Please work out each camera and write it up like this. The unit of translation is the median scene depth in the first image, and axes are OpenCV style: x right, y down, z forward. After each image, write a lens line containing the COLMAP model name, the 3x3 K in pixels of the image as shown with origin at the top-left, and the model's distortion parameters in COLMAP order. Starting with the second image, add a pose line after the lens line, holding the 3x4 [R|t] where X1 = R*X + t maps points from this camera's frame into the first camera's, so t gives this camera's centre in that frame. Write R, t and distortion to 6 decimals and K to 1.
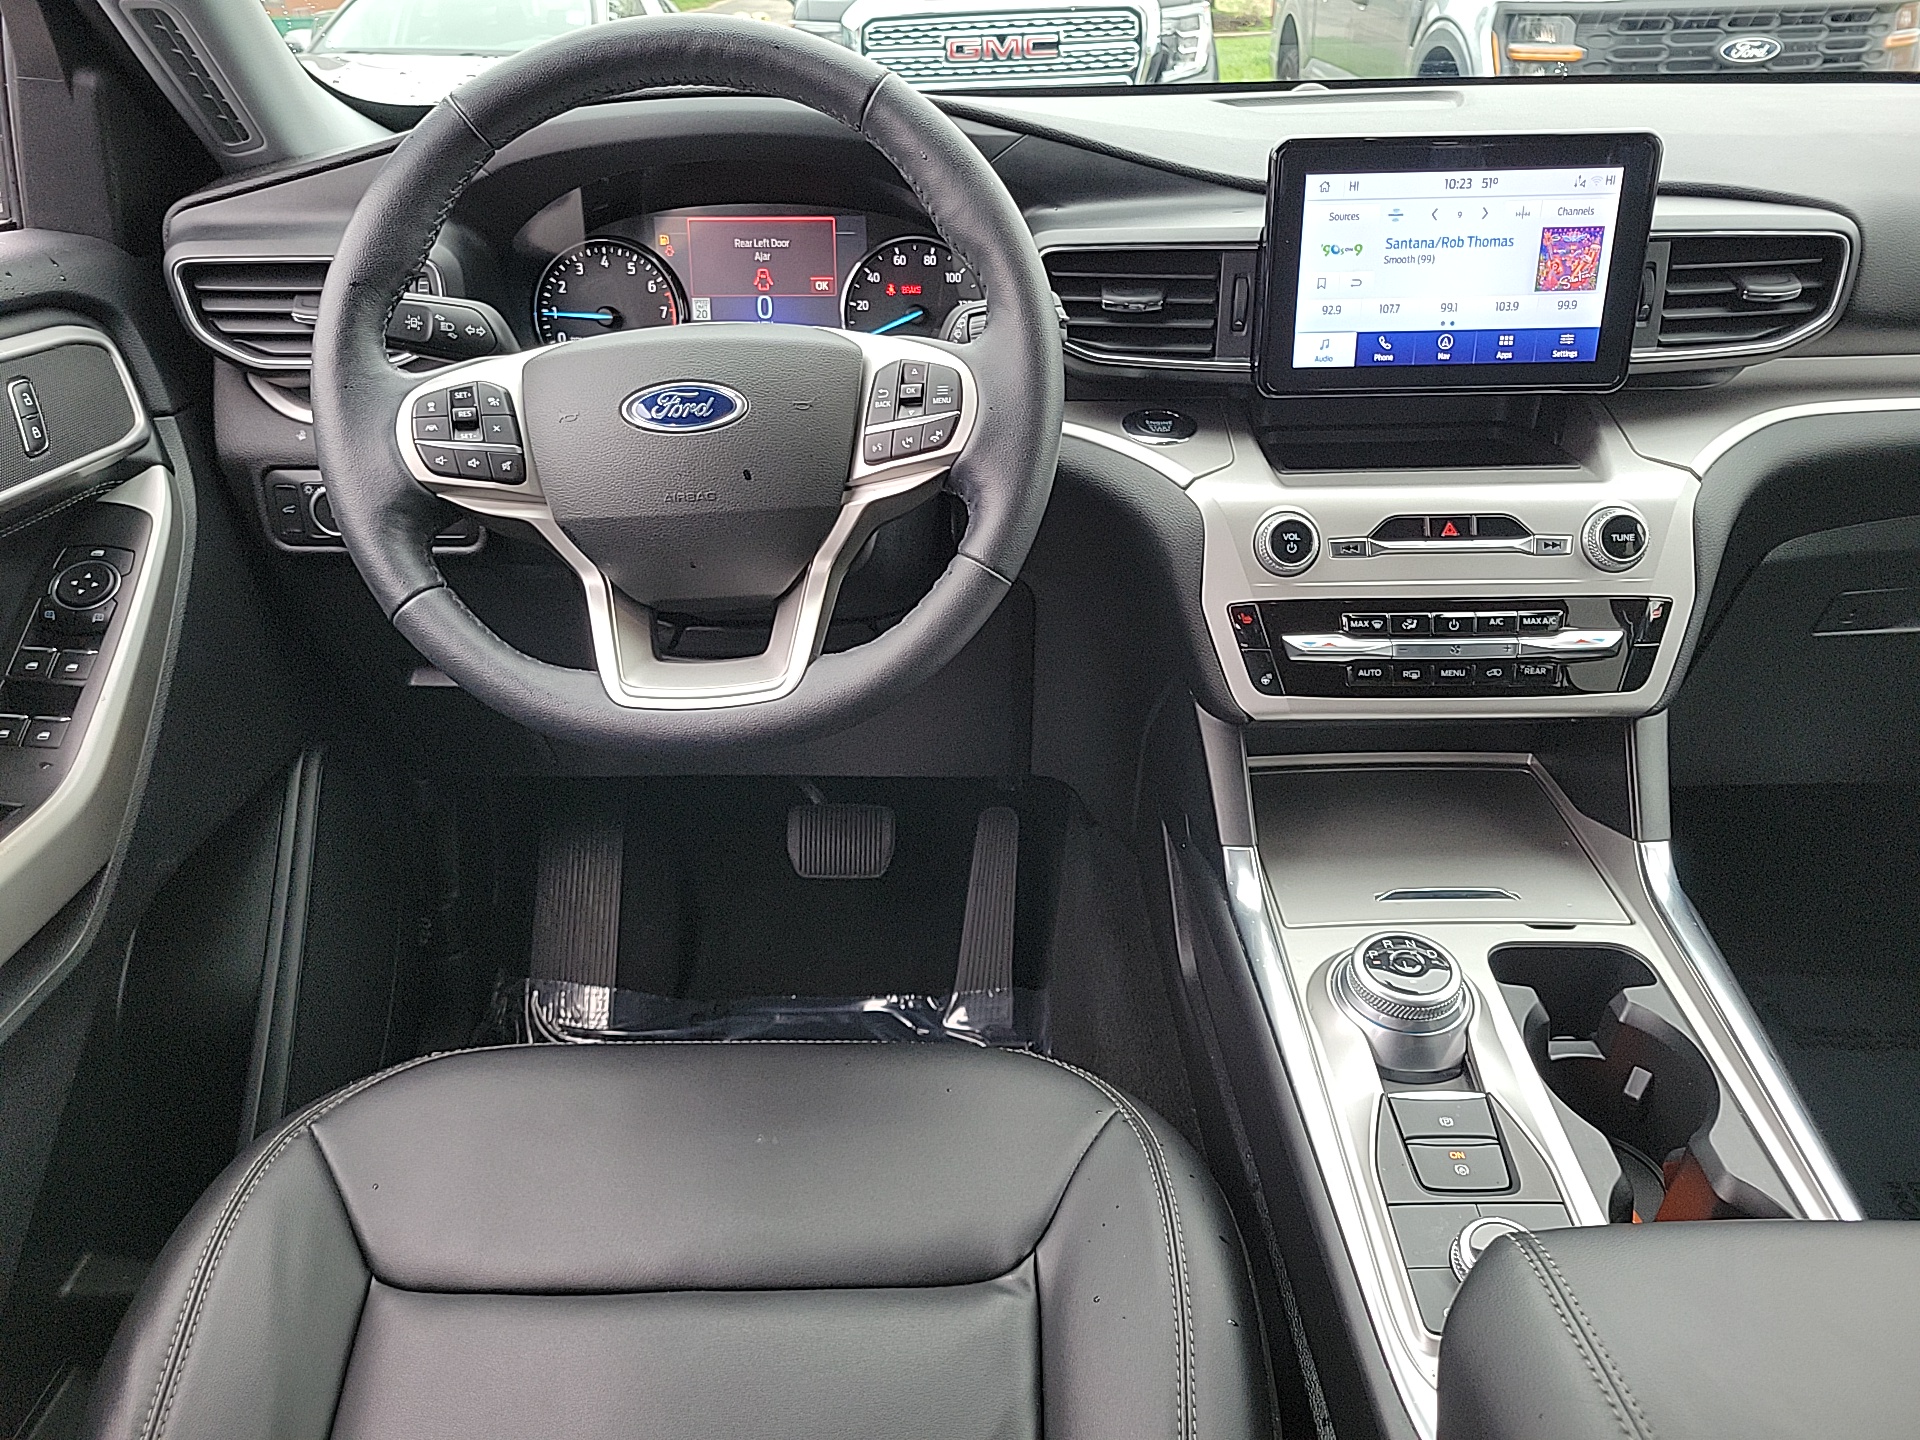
lens RADIAL K [[1464.8, 0, 960.0], [0, 1464.8, 720.0], [0, 0, 1]] dist [0.048046, -0.041914]
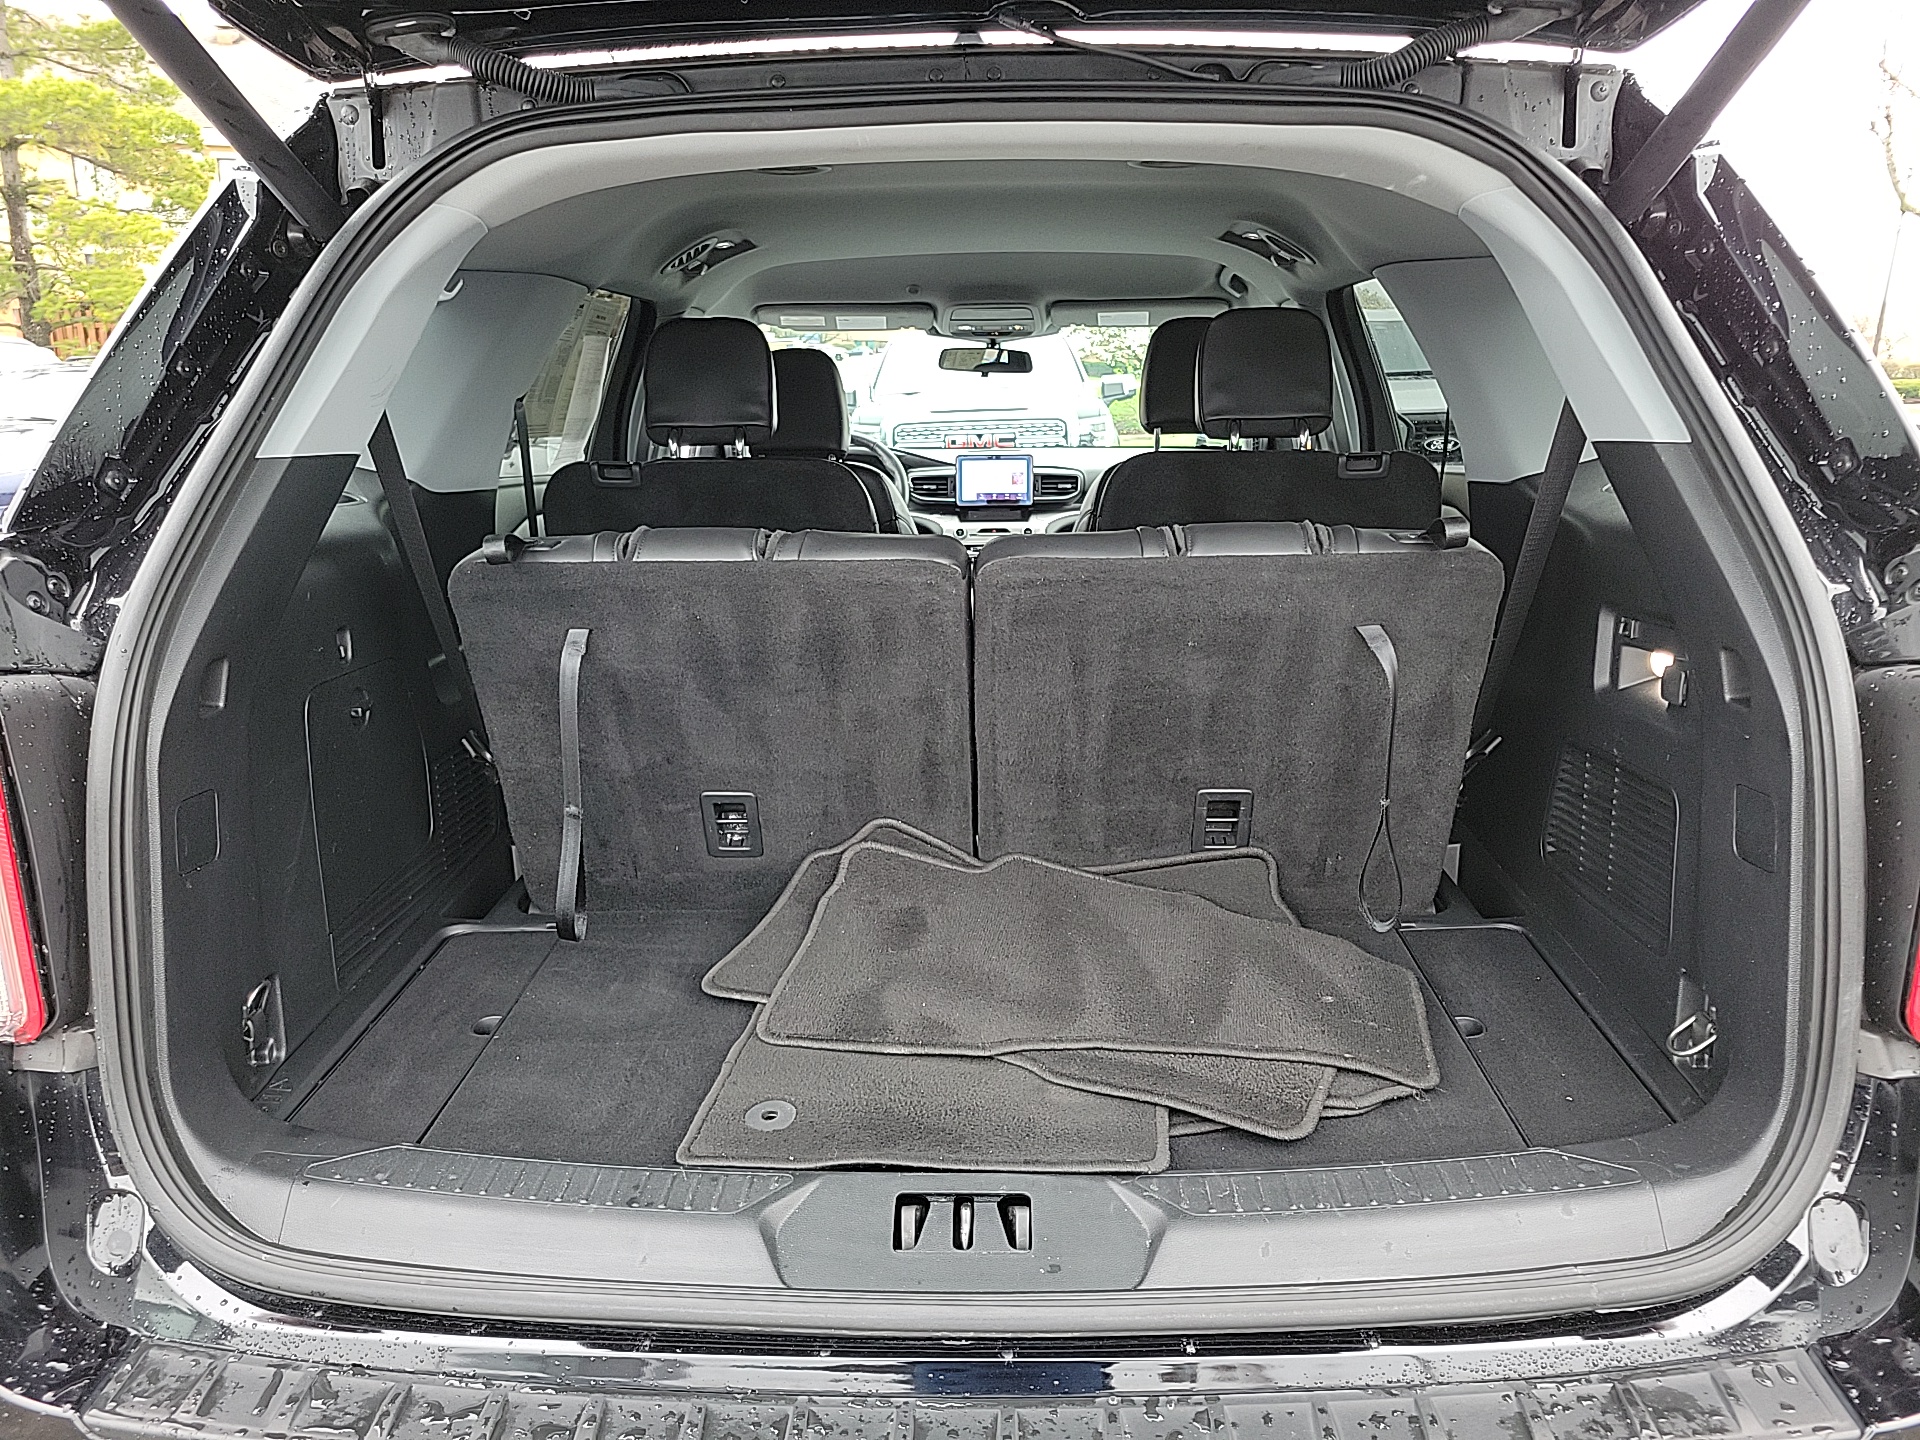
lens RADIAL K [[1471.4, 0, 952.7], [0, 1471.4, 710.8], [0, 0, 1]] dist [0.046263, -0.036631]
pose [[0.999541, 0.007426, -0.029381, 0.346505], [-0.014408, 0.969379, -0.245147, 1.617489], [0.026661, 0.245457, 0.969041, -3.506865]]
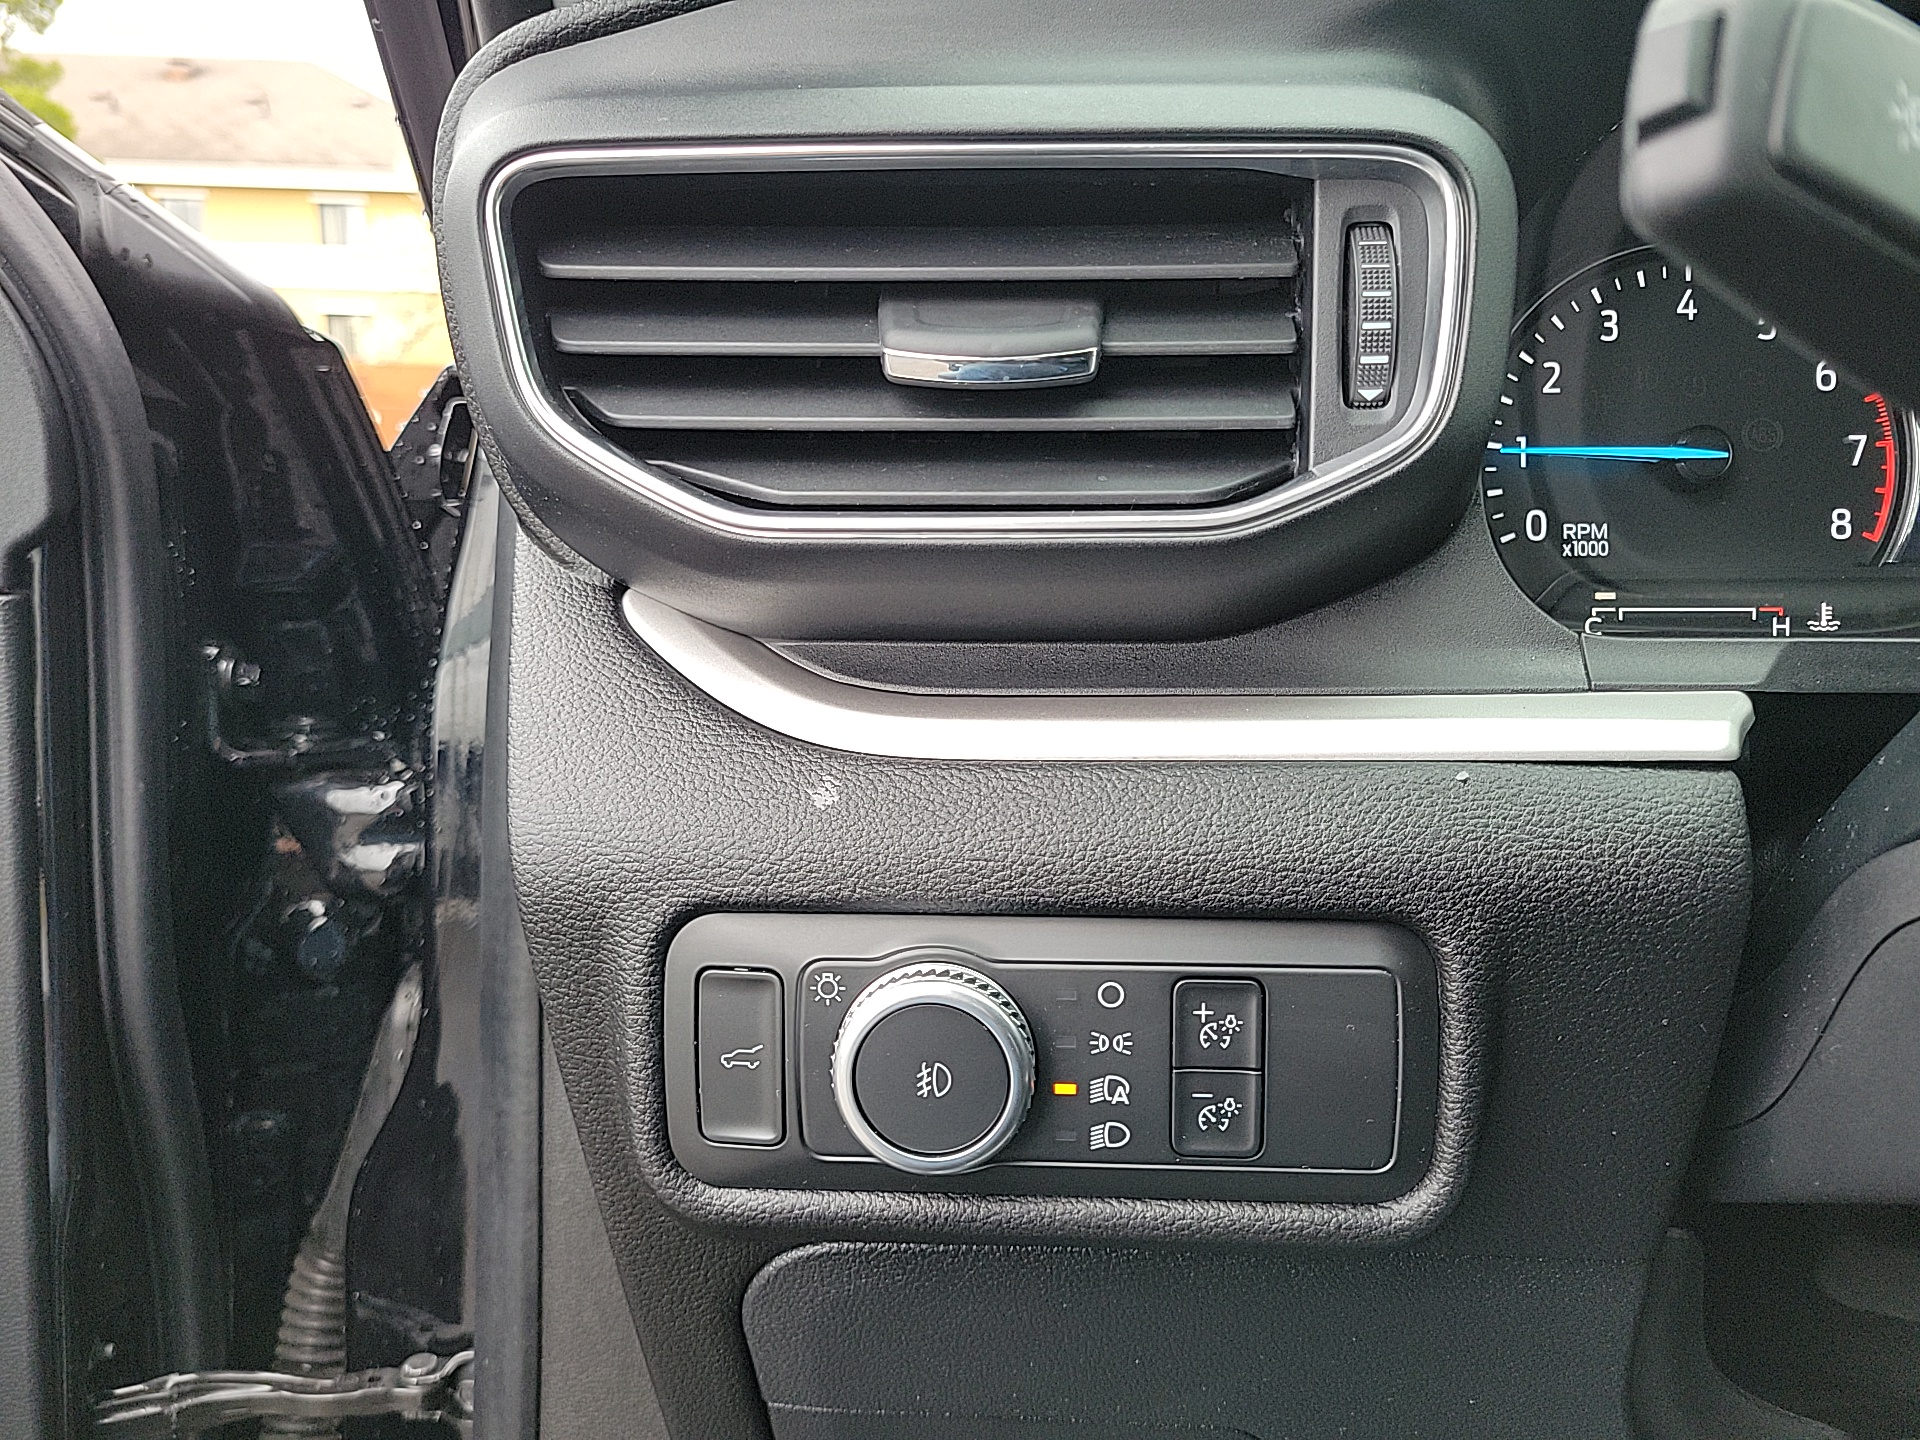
lens RADIAL K [[1464.8, 0, 960.0], [0, 1464.8, 720.0], [0, 0, 1]] dist [0.048046, -0.041914]
pose [[0.999869, 0.012971, -0.009719, -0.467188], [-0.015180, 0.959597, -0.280967, -0.143832], [0.005682, 0.281077, 0.959668, 0.817885]]
